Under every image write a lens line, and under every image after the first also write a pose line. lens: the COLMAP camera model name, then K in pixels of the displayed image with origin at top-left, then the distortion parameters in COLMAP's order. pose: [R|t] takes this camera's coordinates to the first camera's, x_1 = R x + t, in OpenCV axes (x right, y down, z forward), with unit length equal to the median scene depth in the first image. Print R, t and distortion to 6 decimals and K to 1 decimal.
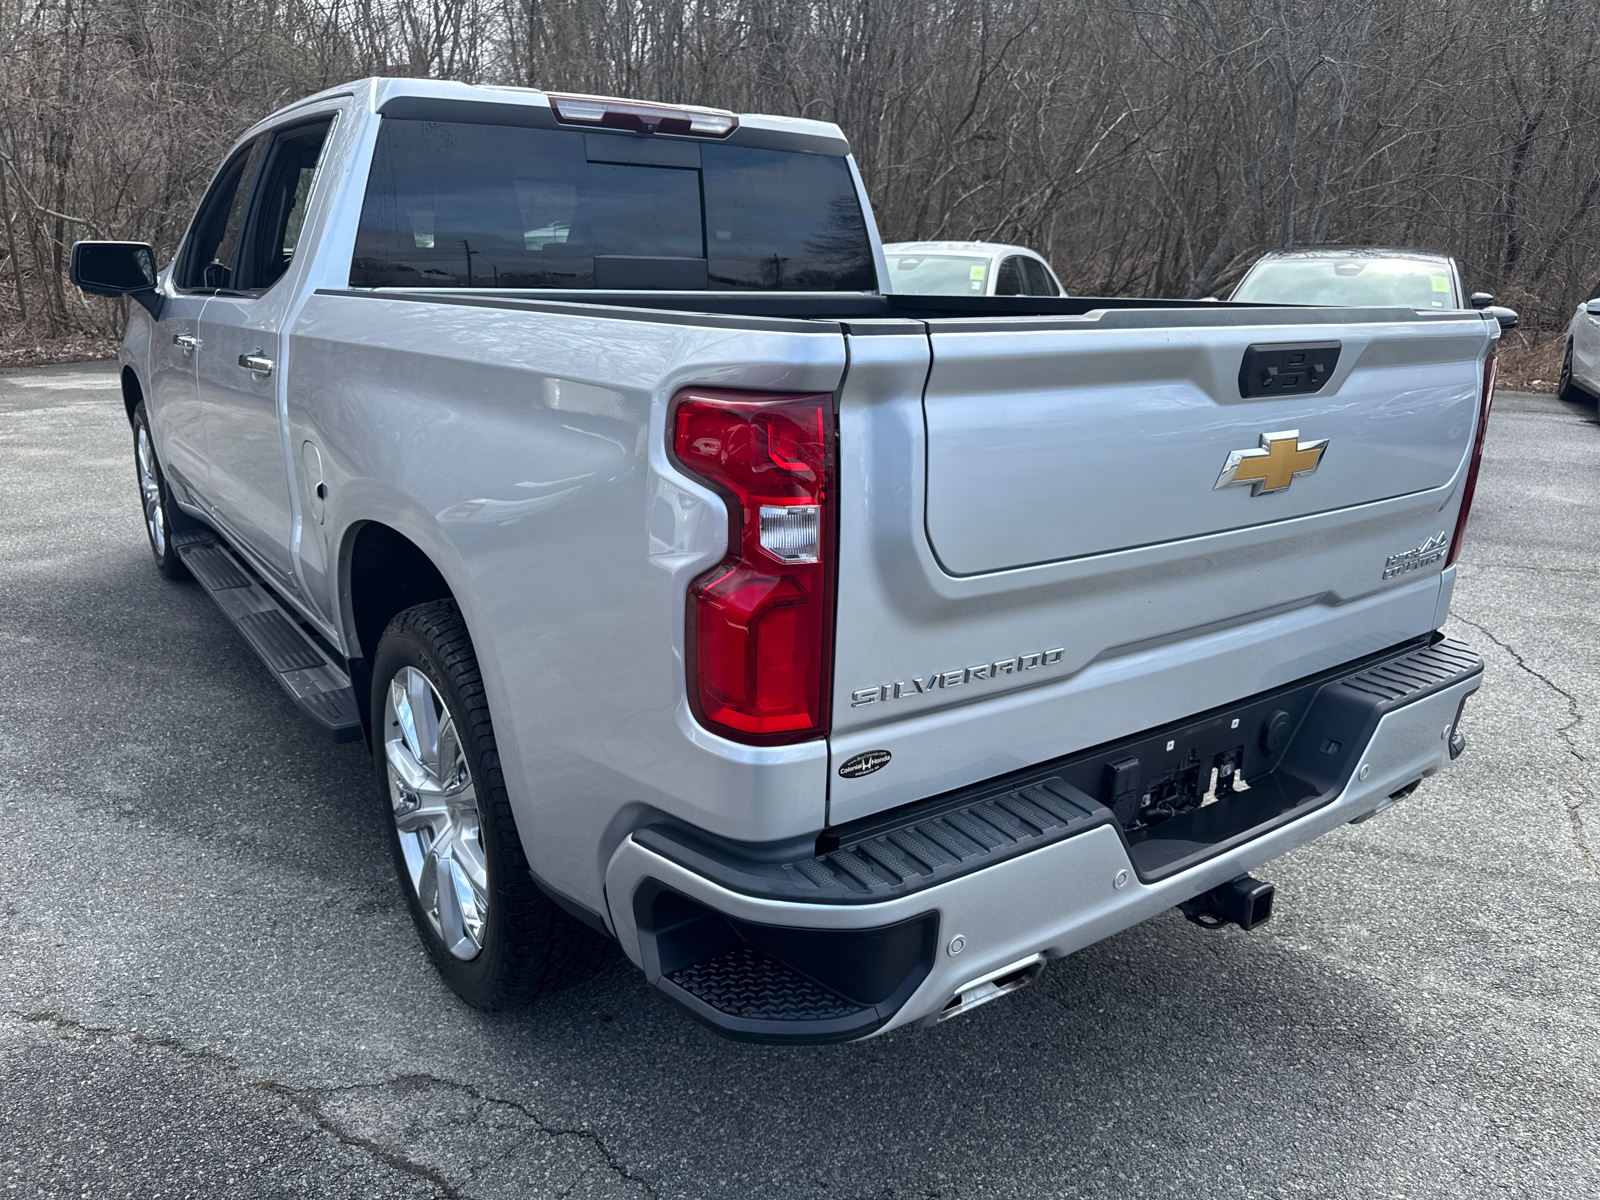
lens RADIAL K [[1187.7, 0, 831.6], [0, 1187.7, 627.5], [0, 0, 1]] dist [0.027240, -0.001096]
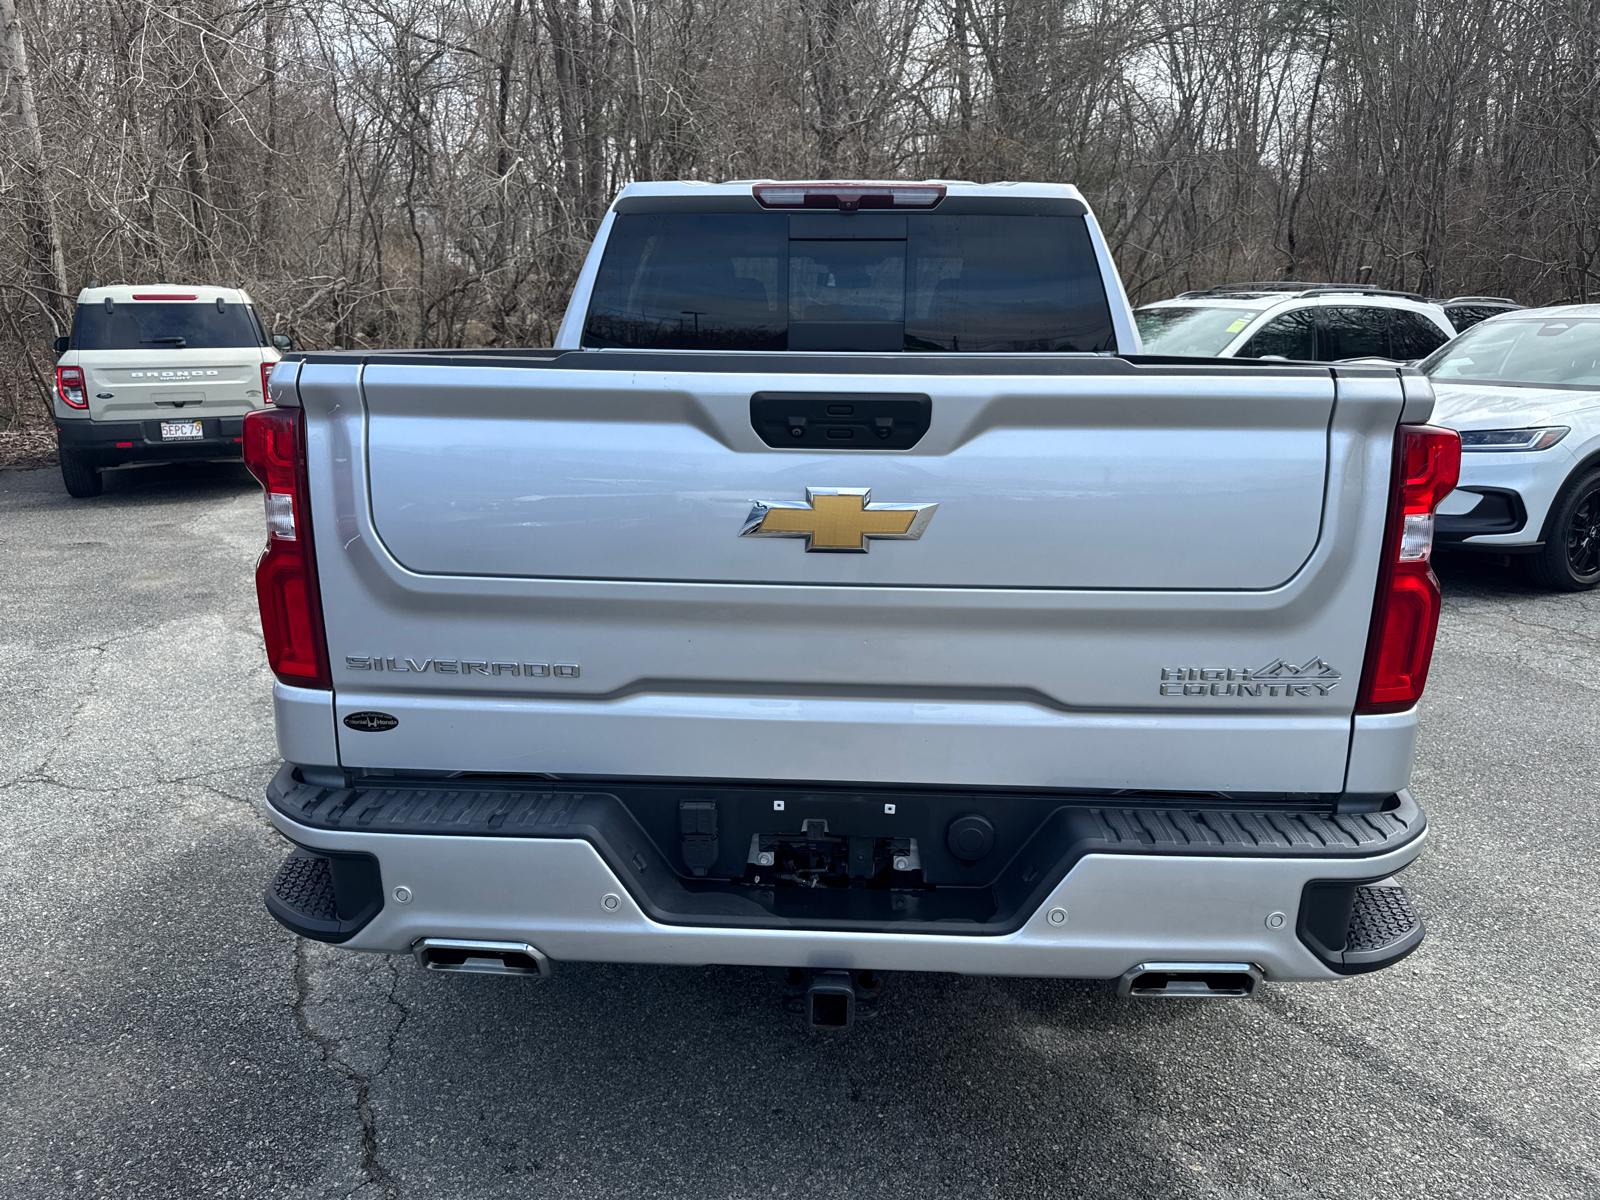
lens RADIAL K [[1127.9, 0, 807.5], [0, 1127.9, 612.2], [0, 0, 1]] dist [0.076034, -0.087319]
pose [[0.776654, 0.145882, -0.612803, 0.905526], [-0.182659, 0.983173, 0.002553, -0.065515], [0.602863, 0.109951, 0.790232, 0.299856]]
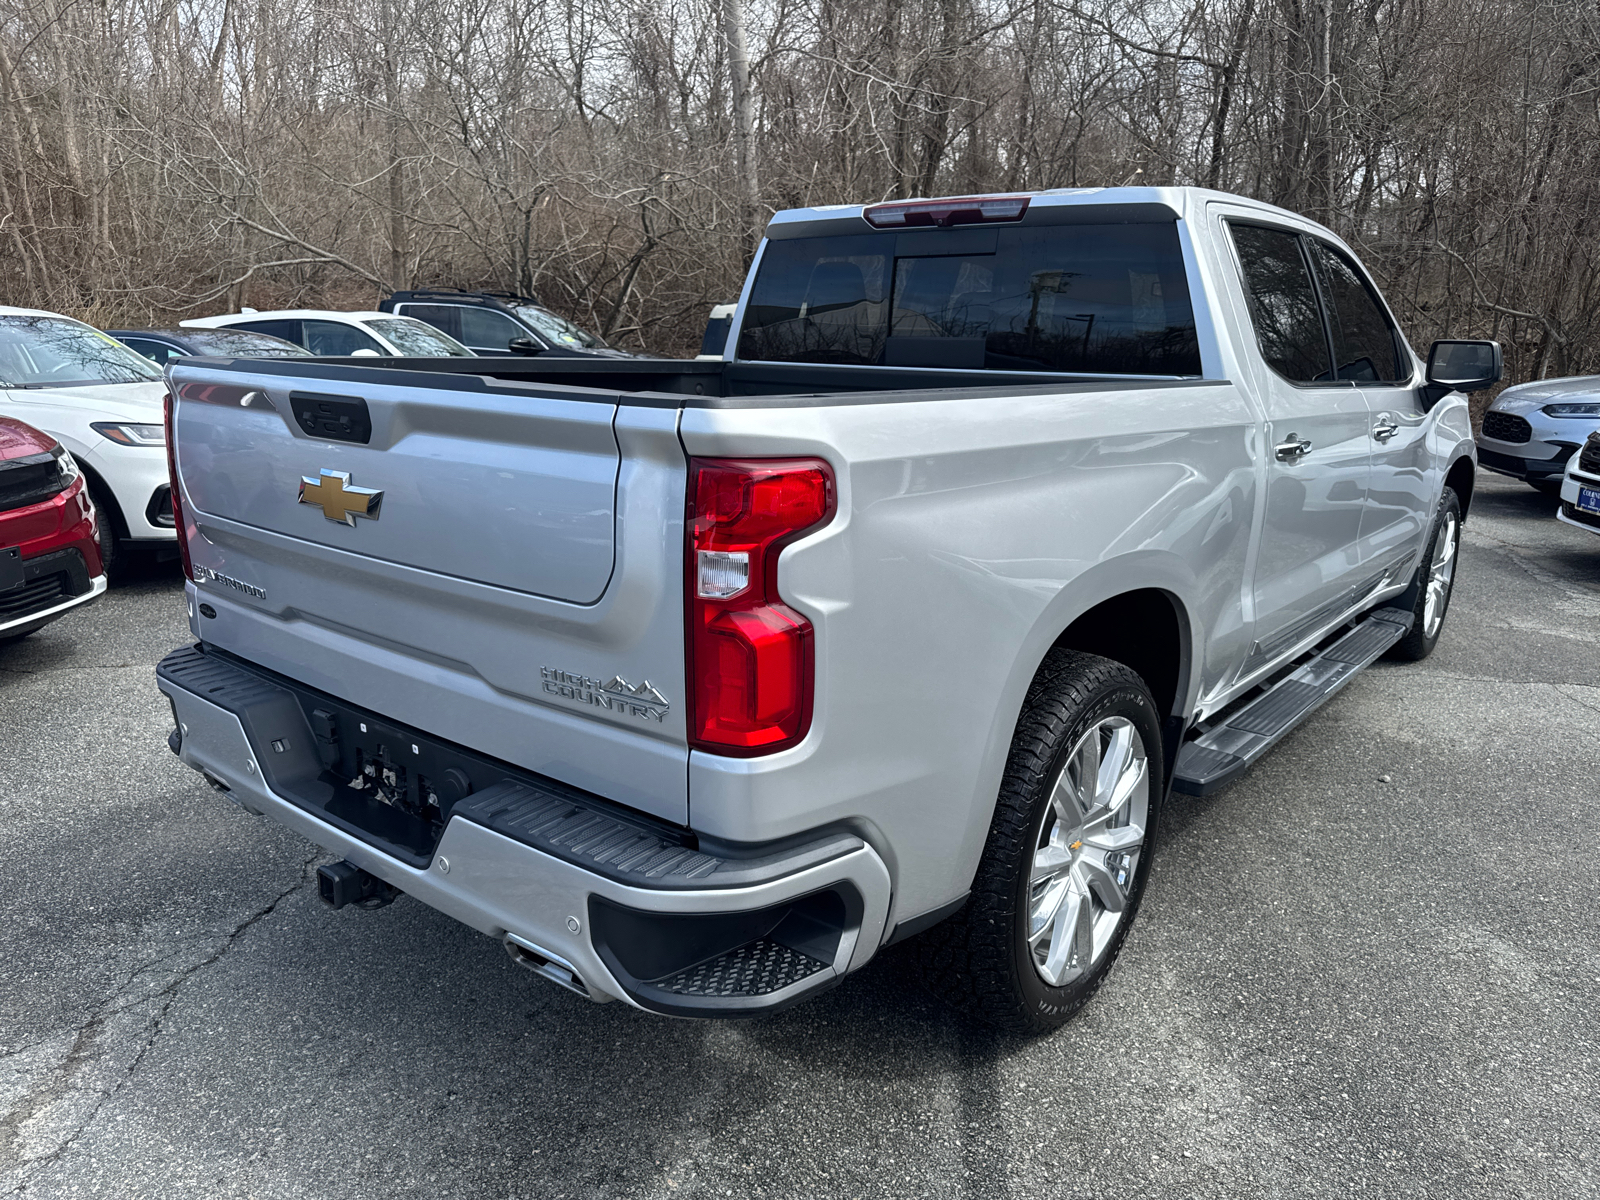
lens RADIAL K [[1127.9, 0, 807.5], [0, 1127.9, 612.2], [0, 0, 1]] dist [0.076034, -0.087319]
pose [[0.251078, 0.227179, -0.940930, 1.553052], [-0.296524, 0.943386, 0.148647, -0.332548], [0.921430, 0.241687, 0.304227, 1.111182]]
